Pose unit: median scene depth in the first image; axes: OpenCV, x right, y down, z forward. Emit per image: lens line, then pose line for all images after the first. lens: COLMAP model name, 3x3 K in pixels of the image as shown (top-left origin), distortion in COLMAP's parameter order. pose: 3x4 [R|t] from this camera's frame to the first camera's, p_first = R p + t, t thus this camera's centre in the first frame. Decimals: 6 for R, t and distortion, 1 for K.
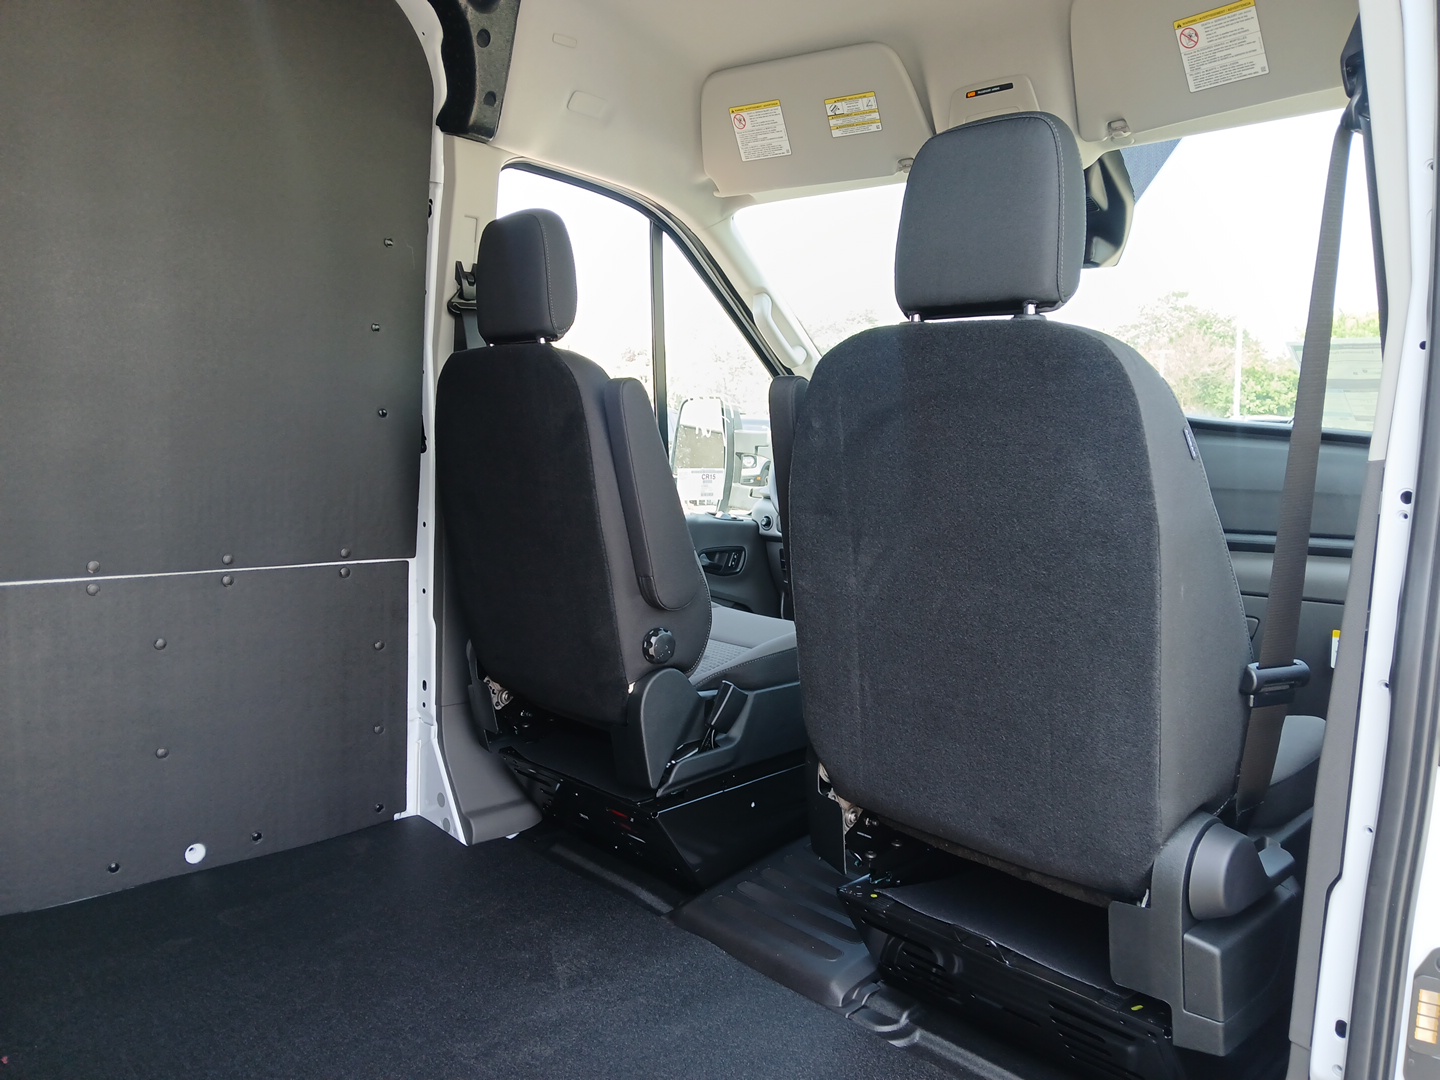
lens RADIAL K [[1114.3, 0, 720.0], [0, 1114.3, 540.0], [0, 0, 1]] dist [0.095017, -0.211873]
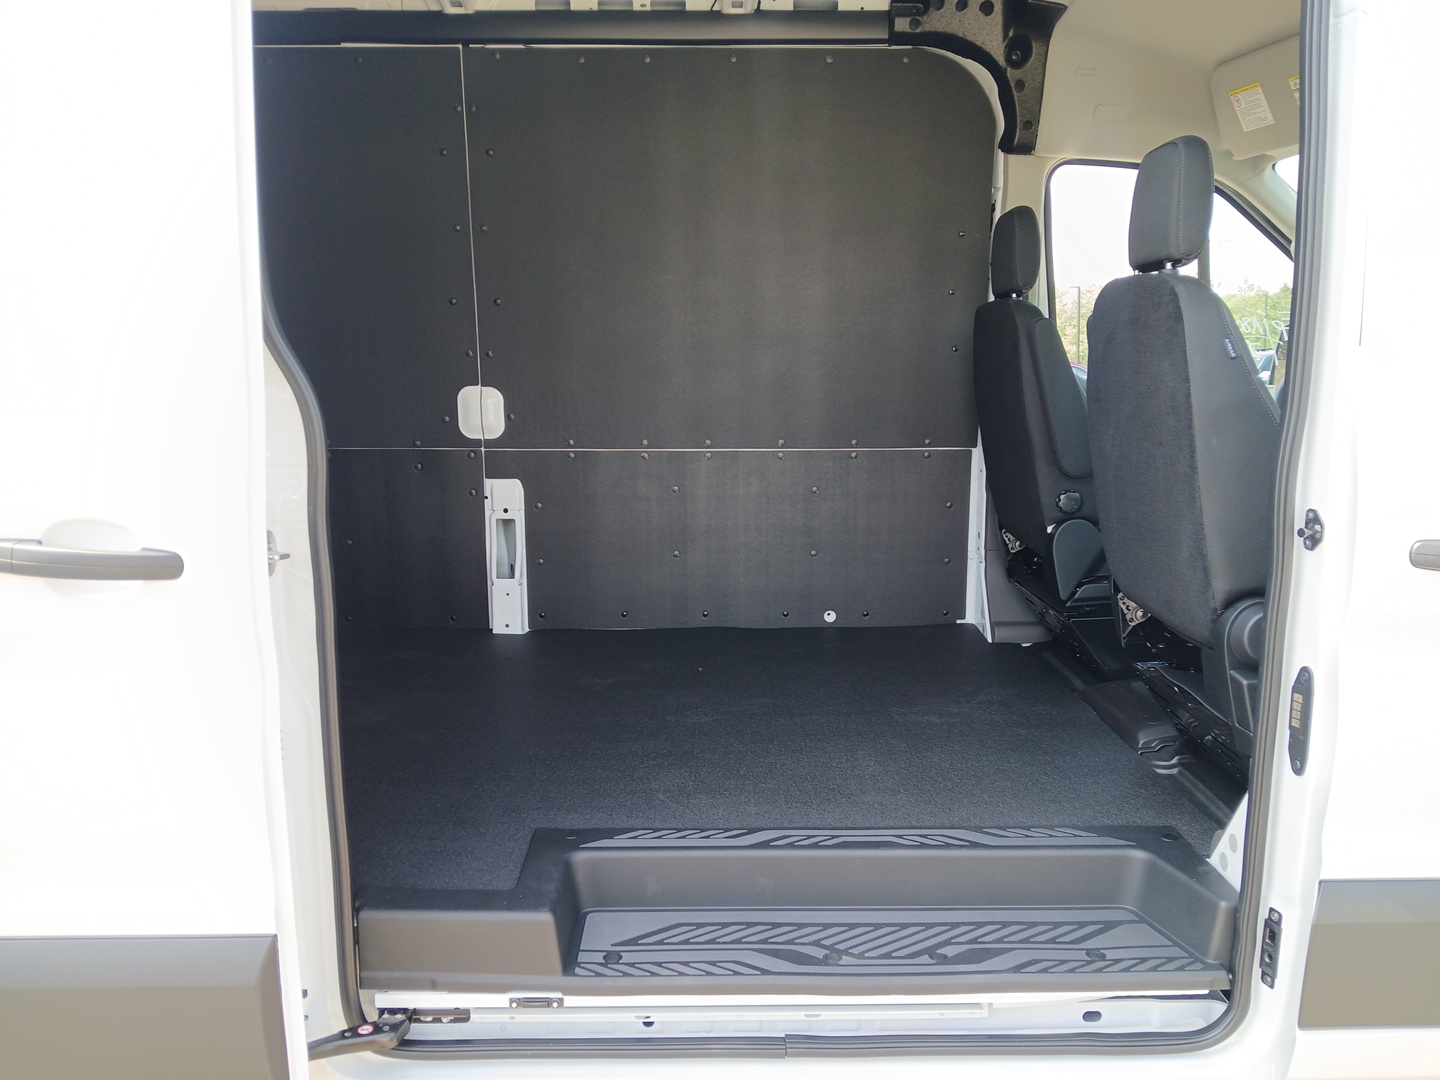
lens RADIAL K [[1114.3, 0, 720.0], [0, 1114.3, 540.0], [0, 0, 1]] dist [0.095017, -0.211873]
pose [[0.734402, 0.077602, -0.674263, 0.524168], [-0.043198, 0.996772, 0.067669, 0.055844], [0.677338, -0.020569, 0.735384, -0.338512]]
